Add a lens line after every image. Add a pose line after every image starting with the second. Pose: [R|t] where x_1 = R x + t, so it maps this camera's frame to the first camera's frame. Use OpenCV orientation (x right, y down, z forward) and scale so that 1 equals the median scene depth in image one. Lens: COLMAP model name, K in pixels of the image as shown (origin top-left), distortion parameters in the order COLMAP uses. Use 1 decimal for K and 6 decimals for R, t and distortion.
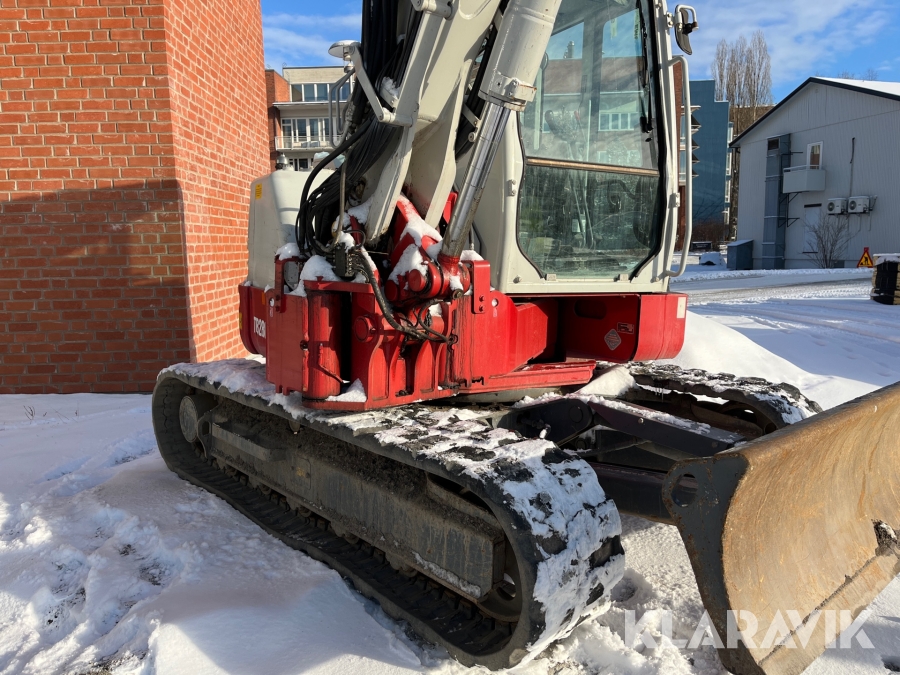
lens RADIAL K [[673.2, 0, 453.5], [0, 673.2, 339.8], [0, 0, 1]] dist [0.084968, -0.109710]
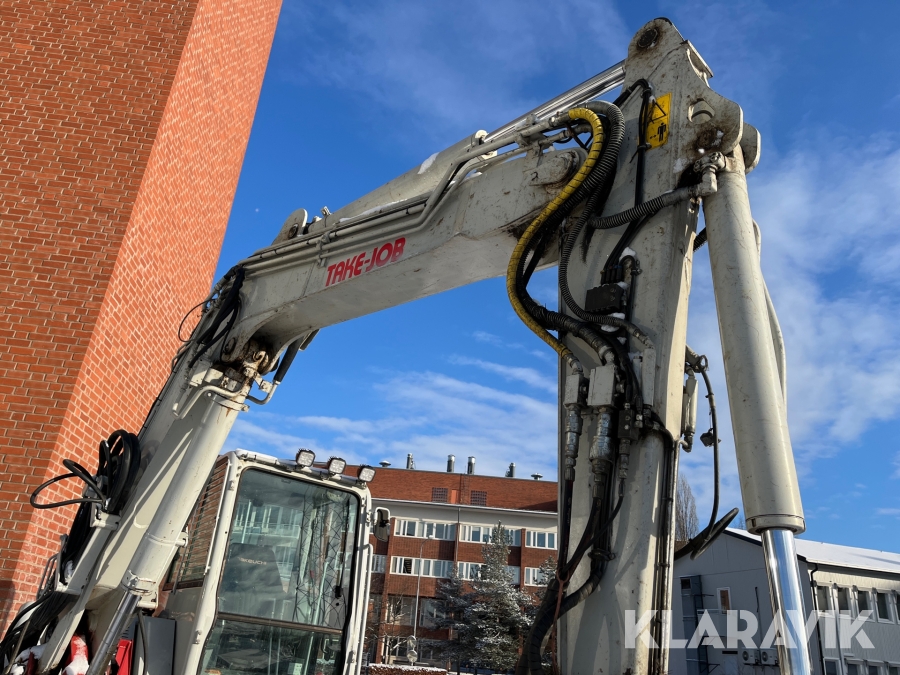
lens RADIAL K [[676.3, 0, 447.3], [0, 676.3, 348.0], [0, 0, 1]] dist [0.086402, -0.118928]
pose [[0.992810, 0.116639, 0.026883, 0.418121], [-0.084502, 0.842051, -0.532738, -0.027256], [-0.084775, 0.526636, 0.845853, -0.404774]]
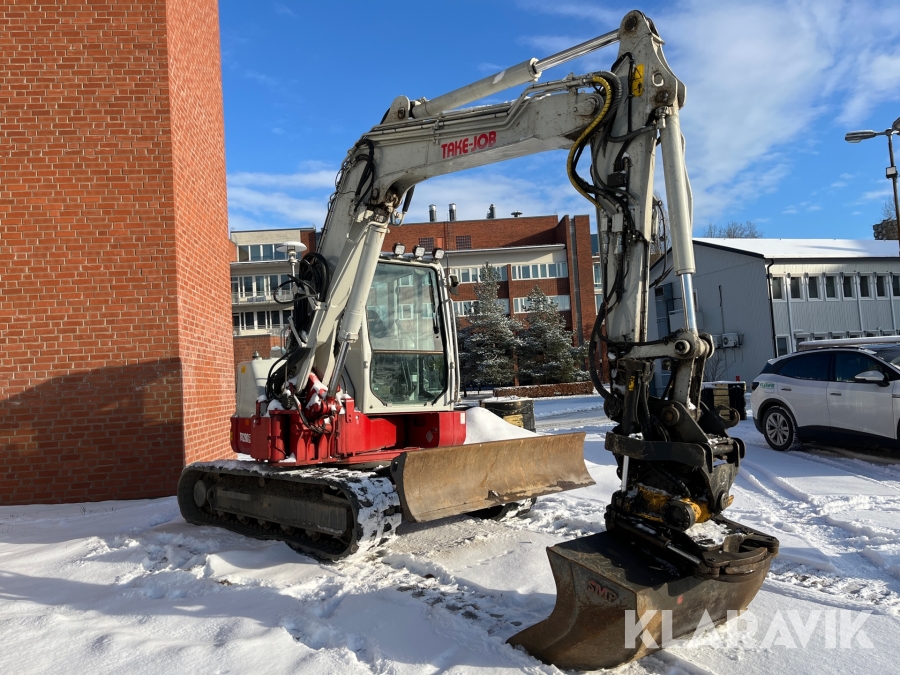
lens RADIAL K [[672.1, 0, 447.6], [0, 672.1, 339.1], [0, 0, 1]] dist [0.079500, -0.104503]
pose [[0.996552, -0.035969, 0.074771, 0.170845], [0.050566, 0.977747, -0.203603, 0.133831], [-0.065784, 0.206682, 0.976194, -1.030502]]
